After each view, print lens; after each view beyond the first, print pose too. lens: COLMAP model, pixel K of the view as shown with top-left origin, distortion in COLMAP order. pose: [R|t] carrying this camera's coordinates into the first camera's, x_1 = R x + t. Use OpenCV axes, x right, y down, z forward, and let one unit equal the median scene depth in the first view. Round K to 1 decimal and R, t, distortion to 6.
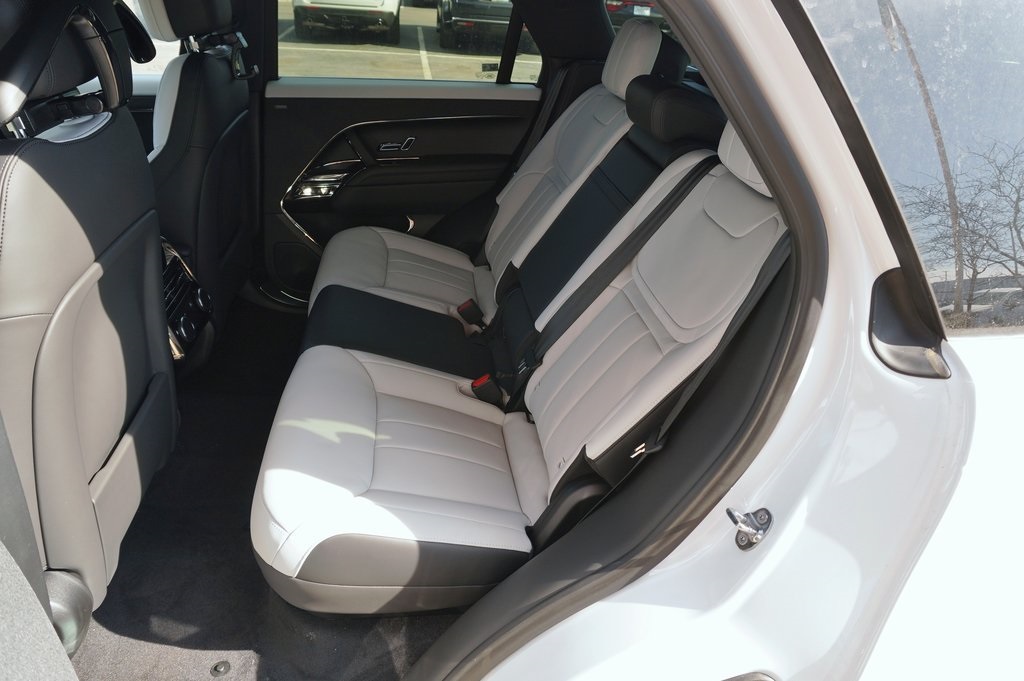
lens RADIAL K [[749.3, 0, 512.0], [0, 749.3, 340.5], [0, 0, 1]] dist [-0.003585, 0.000210]
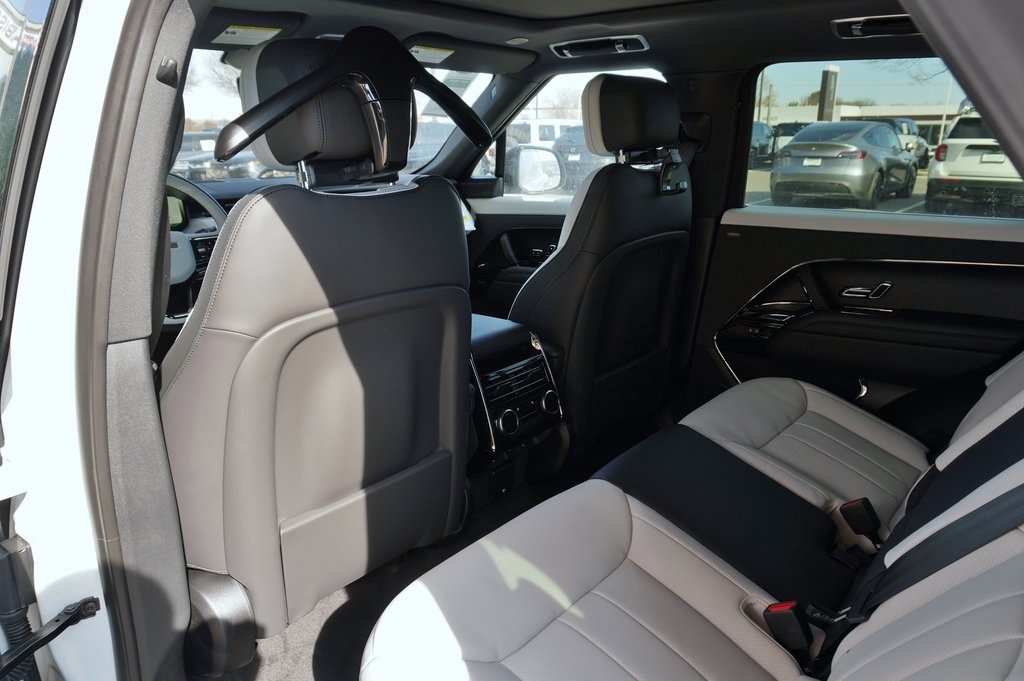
lens RADIAL K [[708.8, 0, 512.0], [0, 708.8, 340.5], [0, 0, 1]] dist [0.000378, 0.003175]
pose [[0.652008, 0.157142, -0.741749, 0.179766], [-0.319491, 0.944137, -0.080819, -0.032592], [0.687612, 0.289677, 0.665790, 0.273957]]
